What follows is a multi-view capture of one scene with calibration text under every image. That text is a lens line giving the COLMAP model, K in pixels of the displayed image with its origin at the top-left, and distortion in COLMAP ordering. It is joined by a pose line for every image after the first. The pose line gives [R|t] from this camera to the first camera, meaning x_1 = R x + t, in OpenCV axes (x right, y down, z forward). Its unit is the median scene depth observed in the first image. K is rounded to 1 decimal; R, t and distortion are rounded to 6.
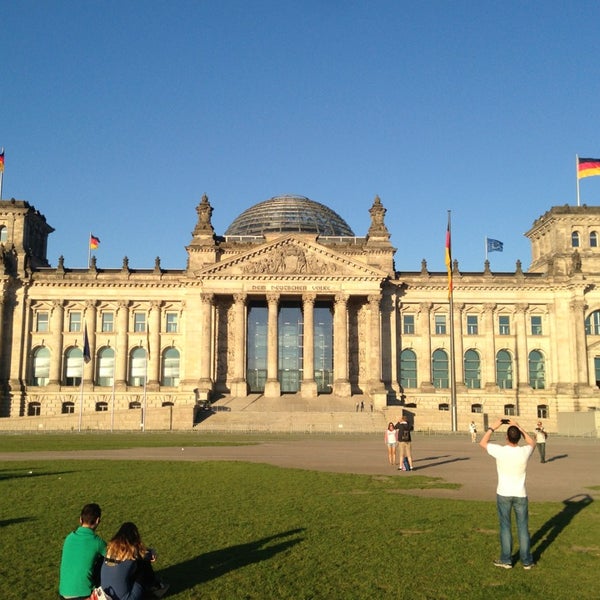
lens RADIAL K [[729.2, 0, 300.2], [0, 729.2, 303.6], [0, 0, 1]] dist [0.017860, 0.000000]
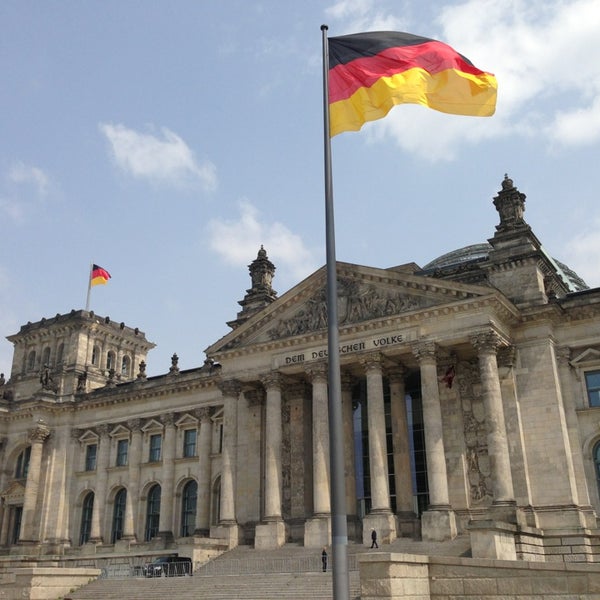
lens RADIAL K [[729.2, 0, 297.4], [0, 729.2, 301.2], [0, 0, 1]] dist [0.017860, 0.000000]
pose [[0.854821, -0.206985, -0.475856, 0.231368], [0.104170, 0.966786, -0.233397, 0.069528], [0.508360, 0.149942, 0.847990, 0.457190]]
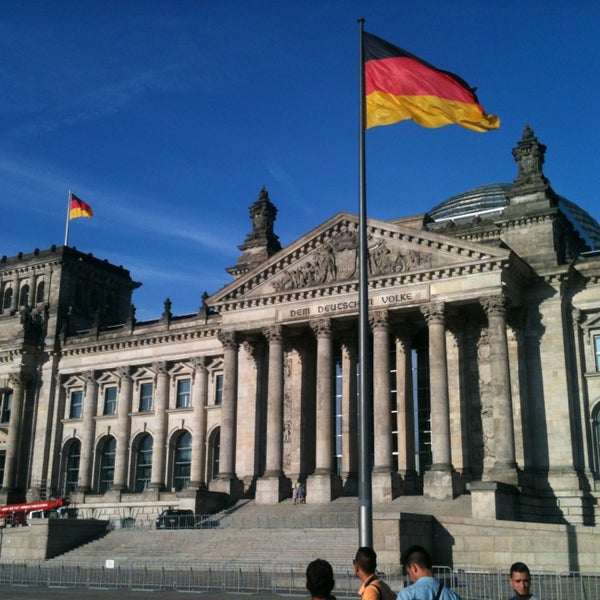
lens RADIAL K [[837.2, 0, 306.4], [0, 837.2, 300.1], [0, 0, 1]] dist [0.020464, 0.000000]
pose [[0.873166, -0.138152, -0.467435, 0.250743], [0.079921, 0.986592, -0.142298, 0.061009], [0.480827, 0.086892, 0.872500, 0.395440]]
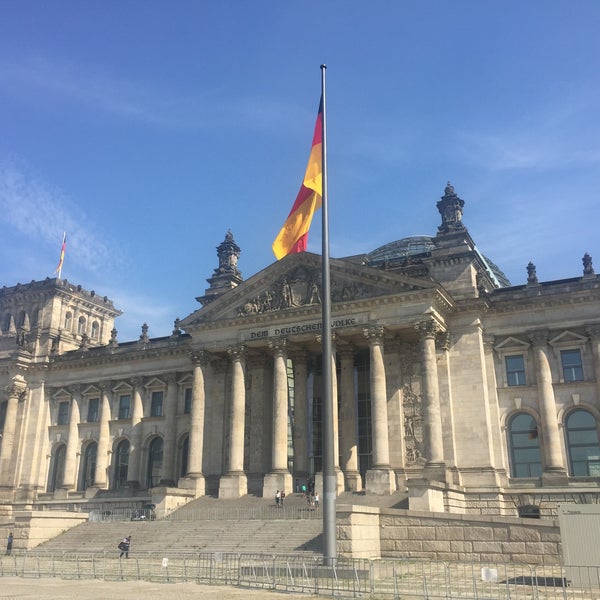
lens RADIAL K [[669.7, 0, 300.4], [0, 669.7, 304.3], [0, 0, 1]] dist [0.006221, 0.000000]
pose [[0.904330, -0.143594, -0.401955, 0.224663], [0.075021, 0.980526, -0.181496, 0.064262], [0.420189, 0.133977, 0.897492, 0.424402]]
